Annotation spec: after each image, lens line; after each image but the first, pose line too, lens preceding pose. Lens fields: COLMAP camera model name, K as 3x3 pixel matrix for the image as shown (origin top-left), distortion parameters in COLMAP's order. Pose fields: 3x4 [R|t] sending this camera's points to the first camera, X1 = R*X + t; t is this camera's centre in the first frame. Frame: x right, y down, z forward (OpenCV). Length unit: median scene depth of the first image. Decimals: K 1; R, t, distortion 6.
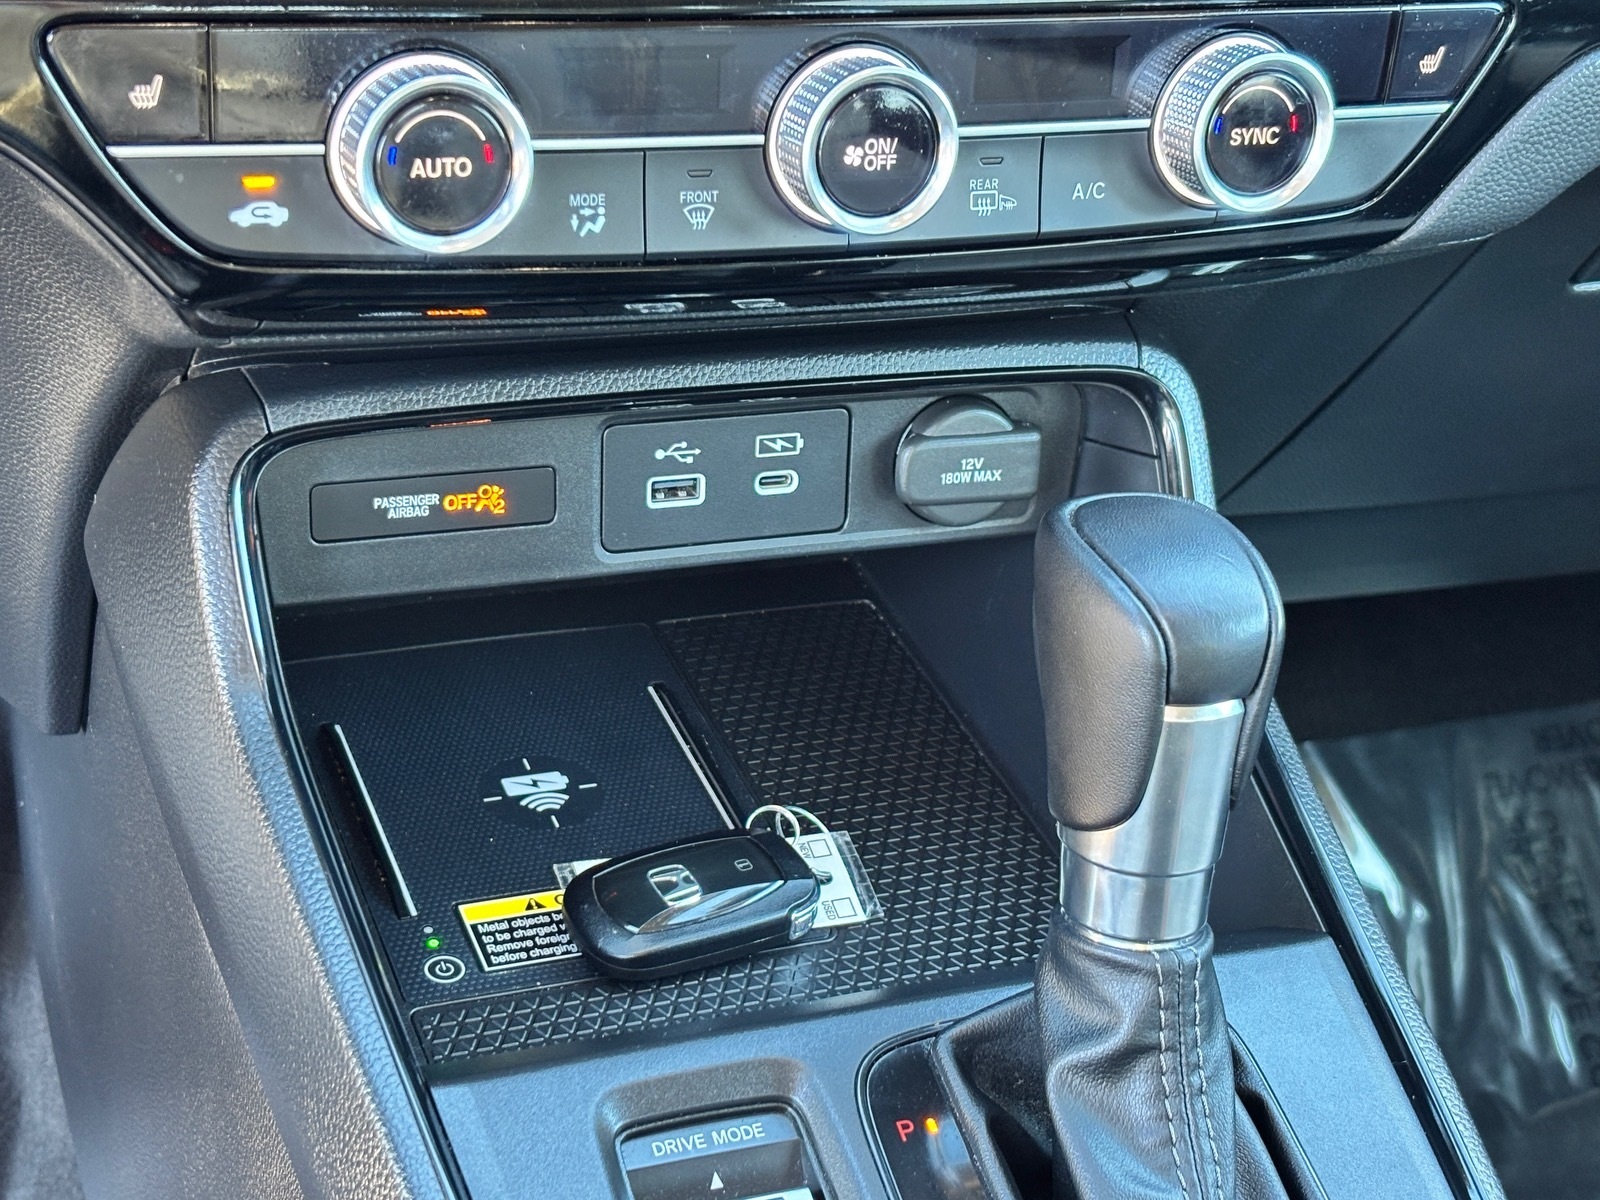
lens RADIAL K [[2641.2, 0, 795.8], [0, 2641.2, 600.3], [0, 0, 1]] dist [0.133338, 0.000000]
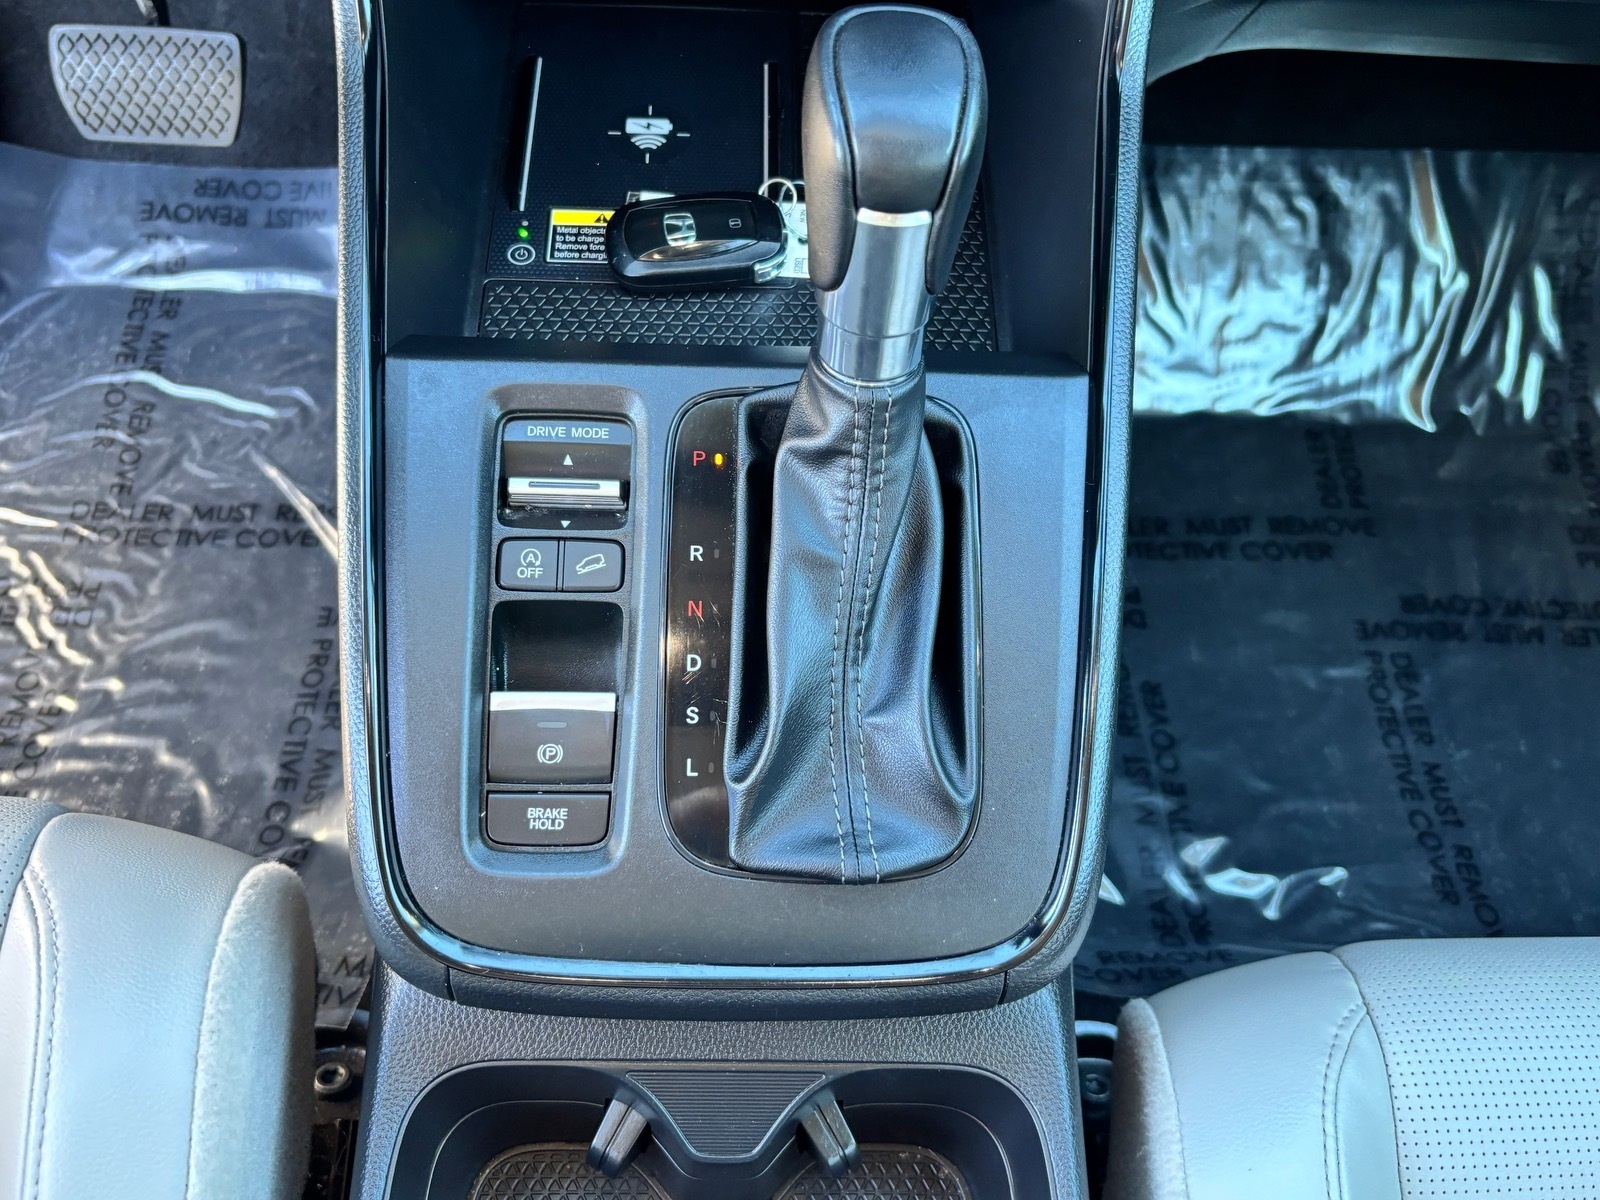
lens RADIAL K [[1423.0, 0, 797.0], [0, 1423.0, 610.9], [0, 0, 1]] dist [0.034018, -0.045529]
pose [[0.933396, 0.269759, -0.236646, 0.251387], [-0.135389, 0.875457, 0.463944, -0.077087], [0.332327, -0.401004, 0.853671, 0.284167]]
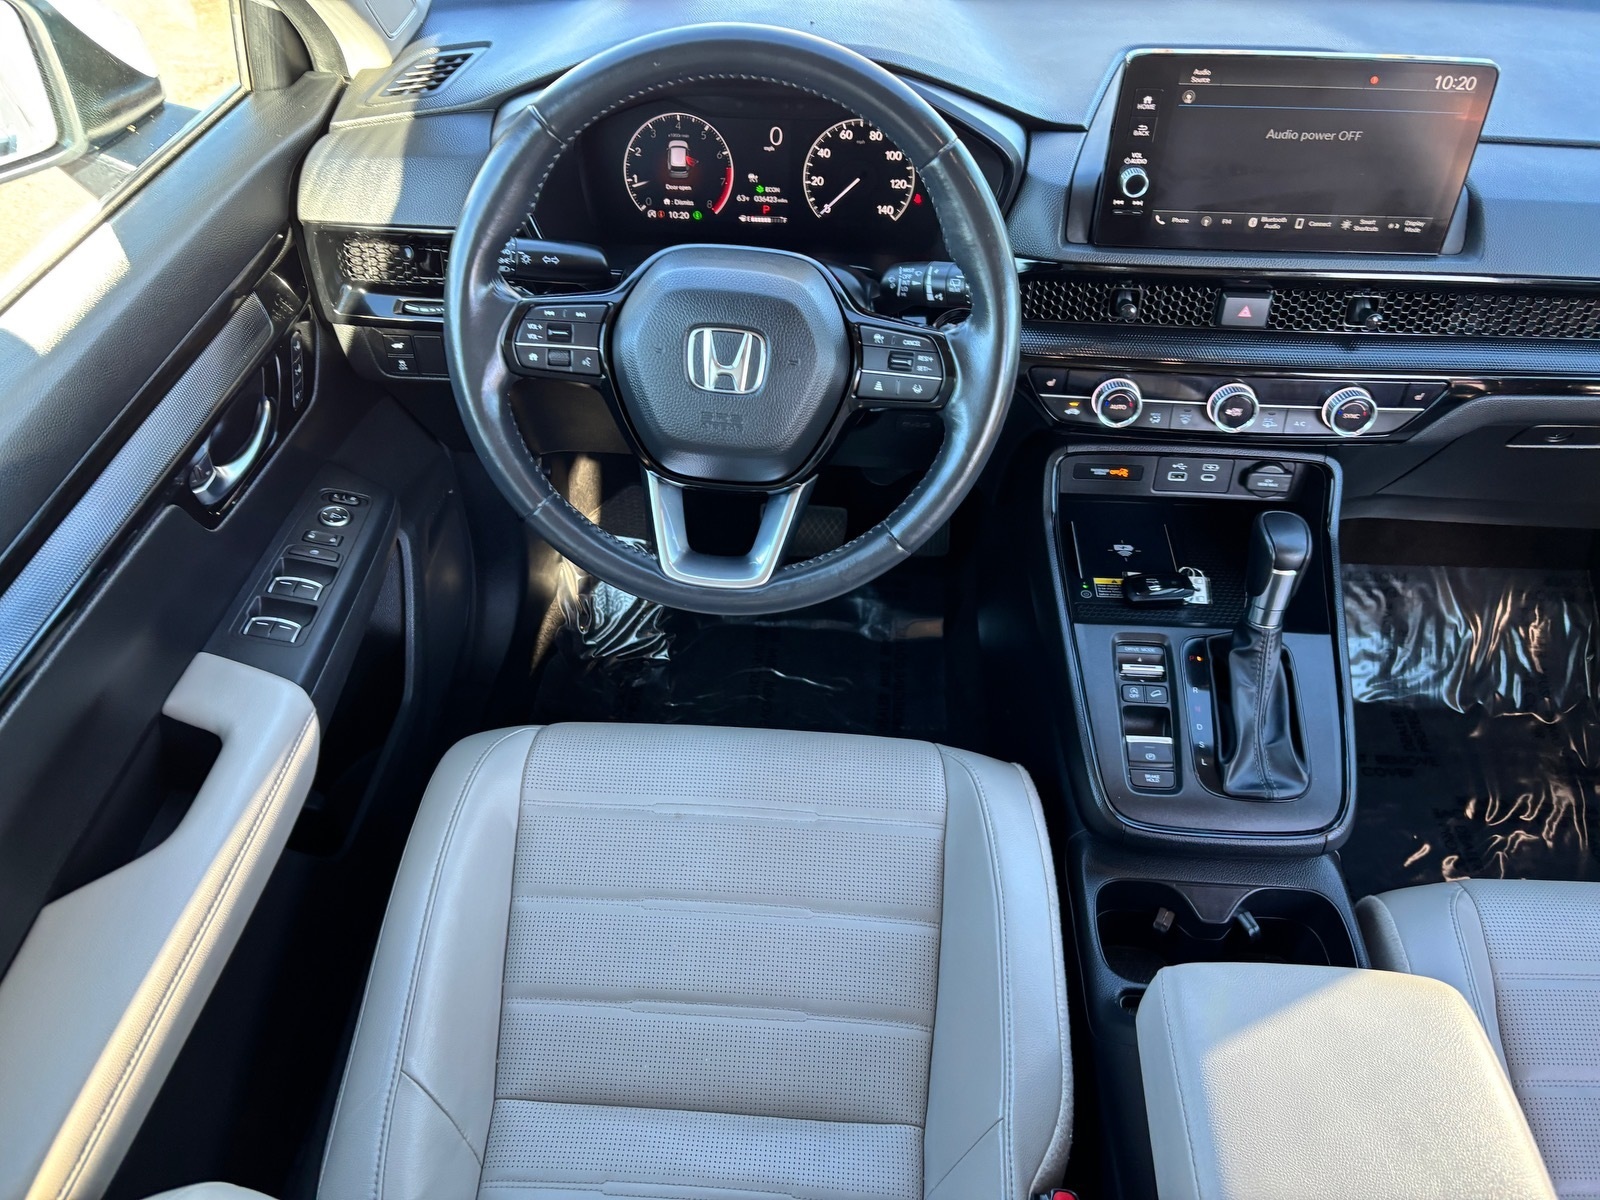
lens RADIAL K [[1238.2, 0, 781.0], [0, 1238.2, 614.9], [0, 0, 1]] dist [0.037307, -0.052829]
pose [[0.902812, 0.206592, -0.377161, 0.149854], [-0.131537, 0.967674, 0.215187, -0.158073], [0.409424, -0.144663, 0.900802, -0.793689]]
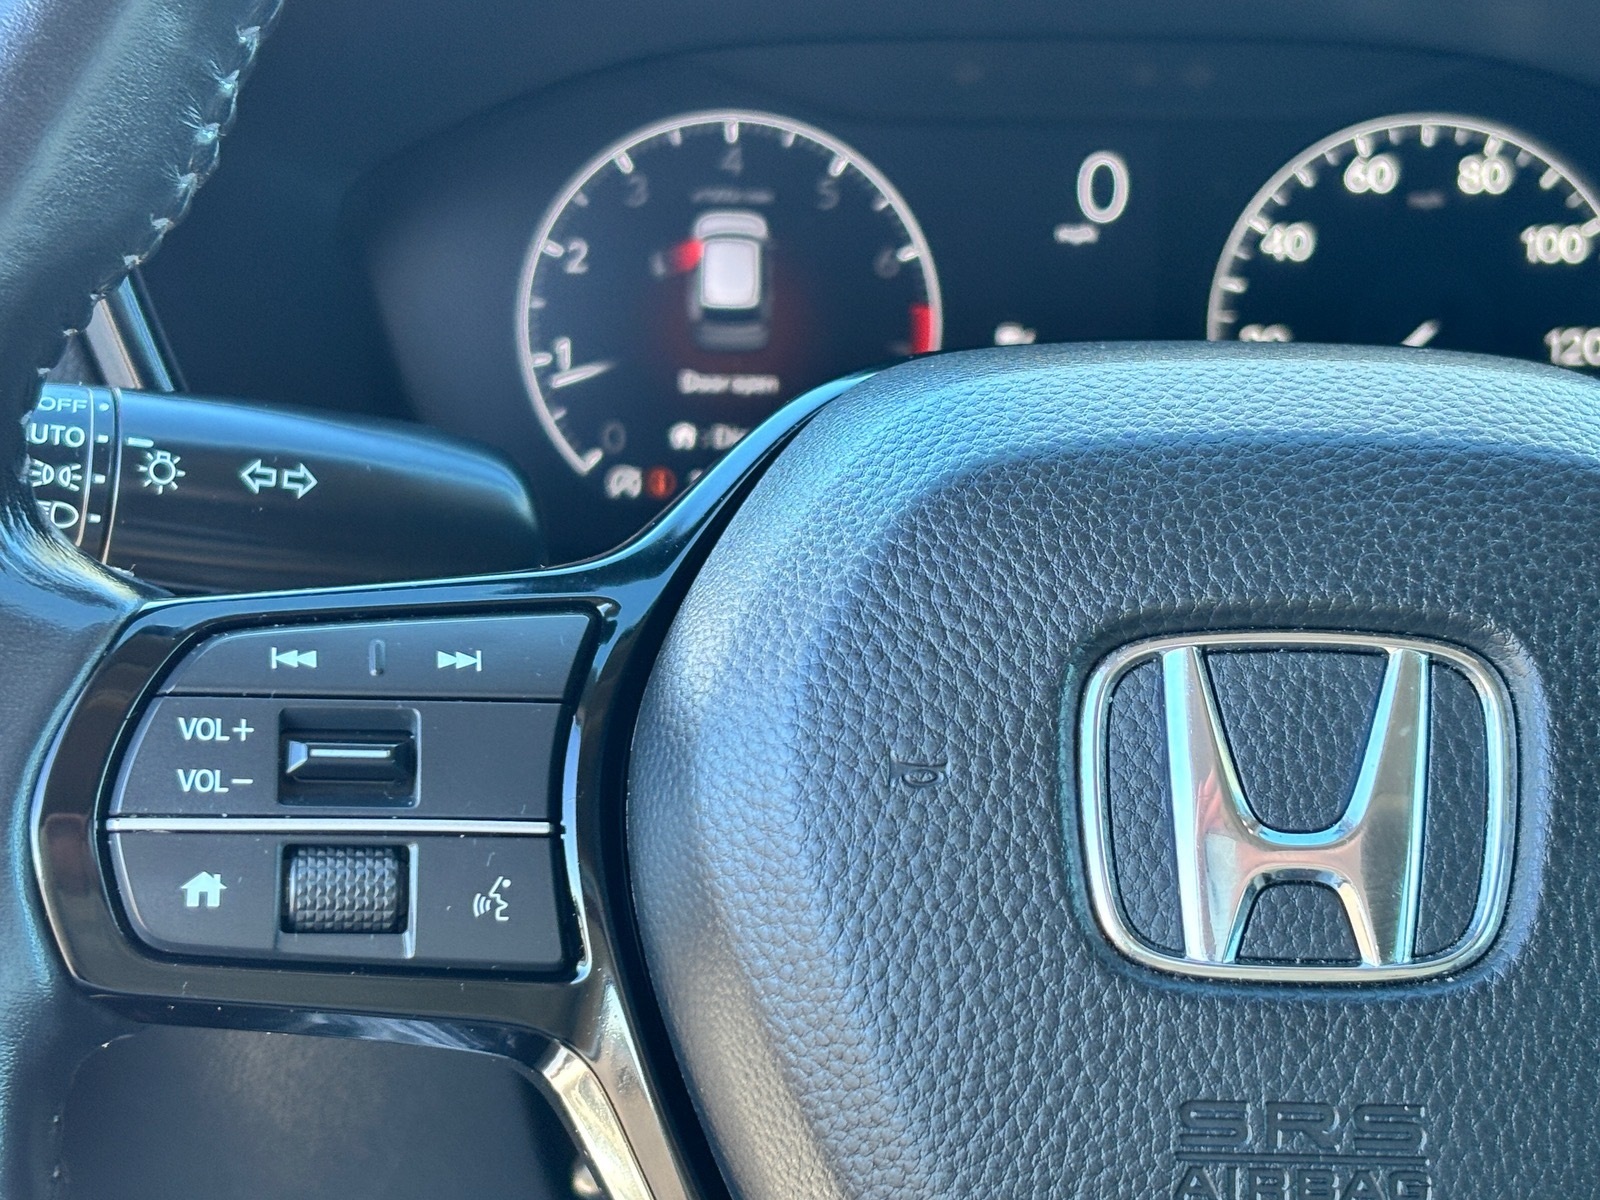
lens RADIAL K [[3115.2, 0, 773.0], [0, 3115.2, 653.8], [0, 0, 1]] dist [0.088190, 0.000000]
pose [[0.918197, 0.028906, -0.395068, -0.289051], [-0.106848, 0.978441, -0.176740, -0.048224], [0.381442, 0.204494, 0.901490, -0.202429]]
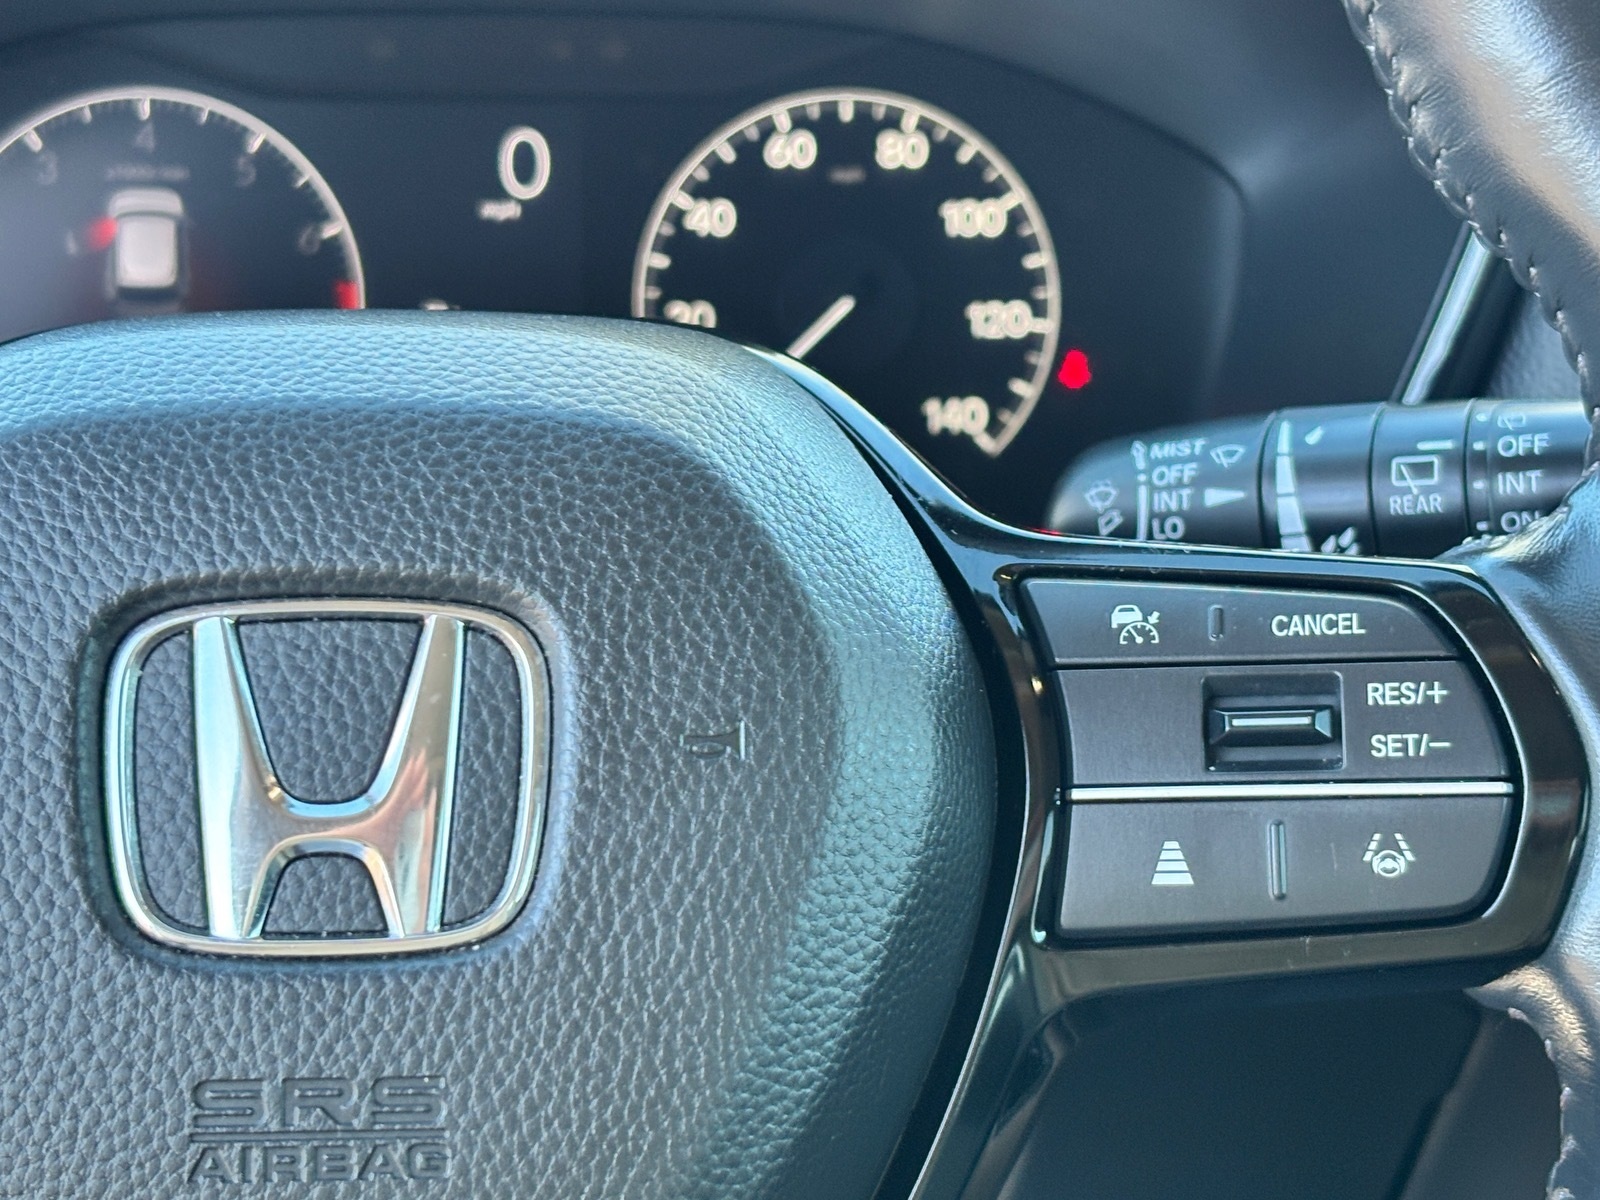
lens RADIAL K [[3115.2, 0, 862.1], [0, 3115.2, 616.2], [0, 0, 1]] dist [0.088190, 0.000000]
pose [[0.947852, 0.006705, -0.318640, -0.157595], [-0.071611, 0.978695, -0.192426, -0.058921], [0.310561, 0.205210, 0.928138, -0.144373]]
